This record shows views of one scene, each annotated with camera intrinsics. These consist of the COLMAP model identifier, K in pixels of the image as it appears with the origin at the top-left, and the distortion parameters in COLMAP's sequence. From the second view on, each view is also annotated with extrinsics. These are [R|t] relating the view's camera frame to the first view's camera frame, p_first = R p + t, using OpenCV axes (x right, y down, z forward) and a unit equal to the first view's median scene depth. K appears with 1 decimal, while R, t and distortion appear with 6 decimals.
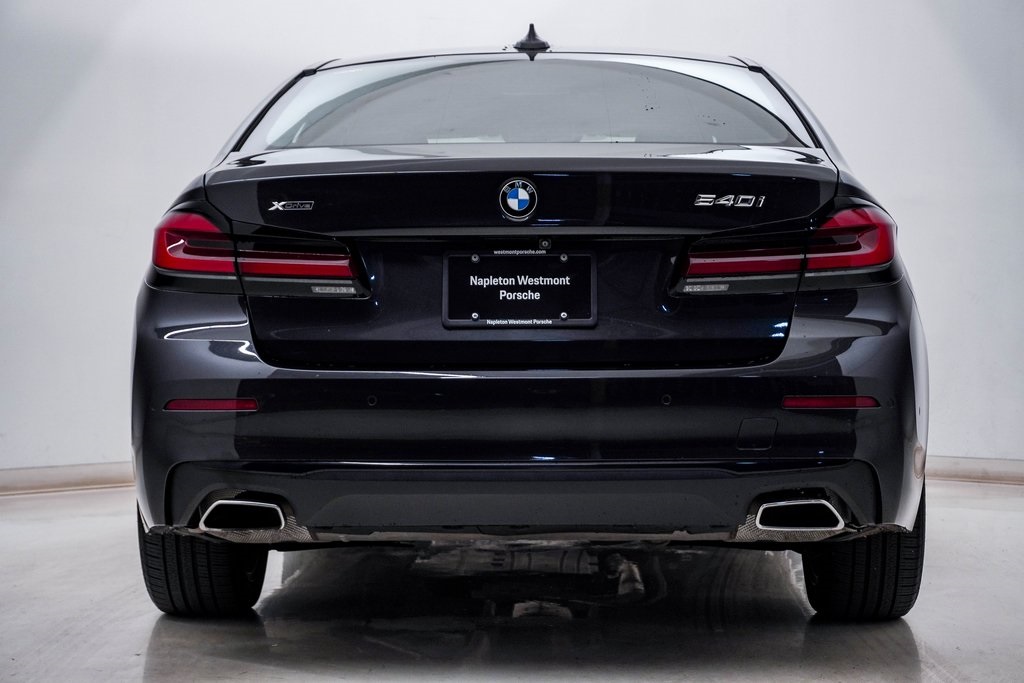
lens RADIAL K [[2168.8, 0, 511.6], [0, 2168.8, 347.3], [0, 0, 1]] dist [0.021570, 0.000000]
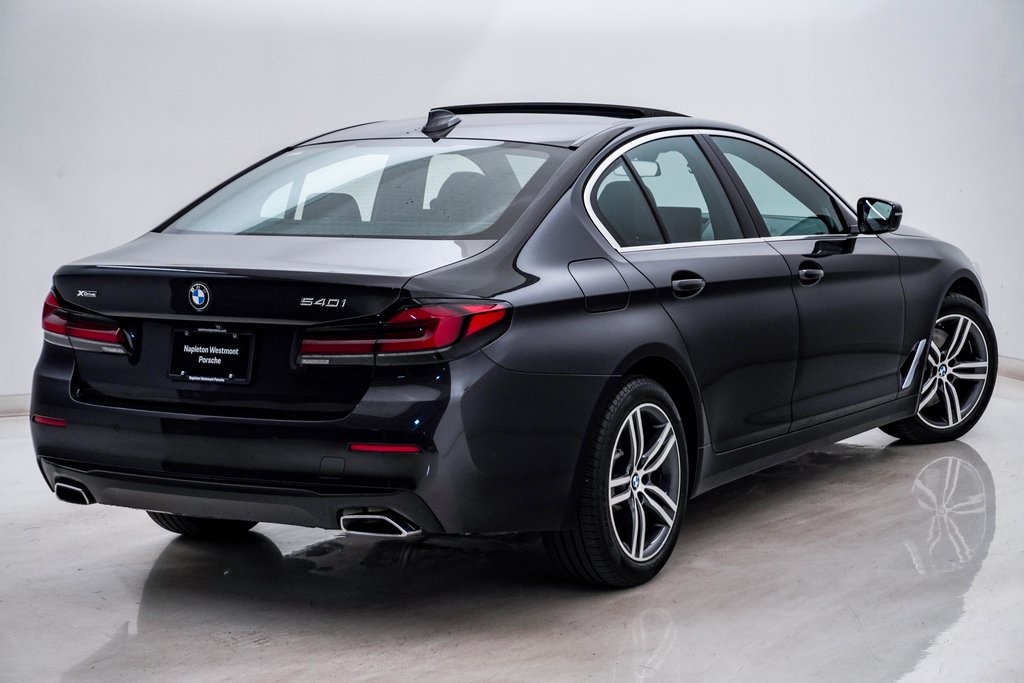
lens RADIAL K [[2168.8, 0, 507.1], [0, 2168.8, 348.9], [0, 0, 1]] dist [0.021570, 0.000000]
pose [[0.874991, 0.047110, -0.481842, 0.885773], [0.004295, 0.994460, 0.105030, -0.184744], [0.484120, -0.093970, 0.869941, -0.176141]]
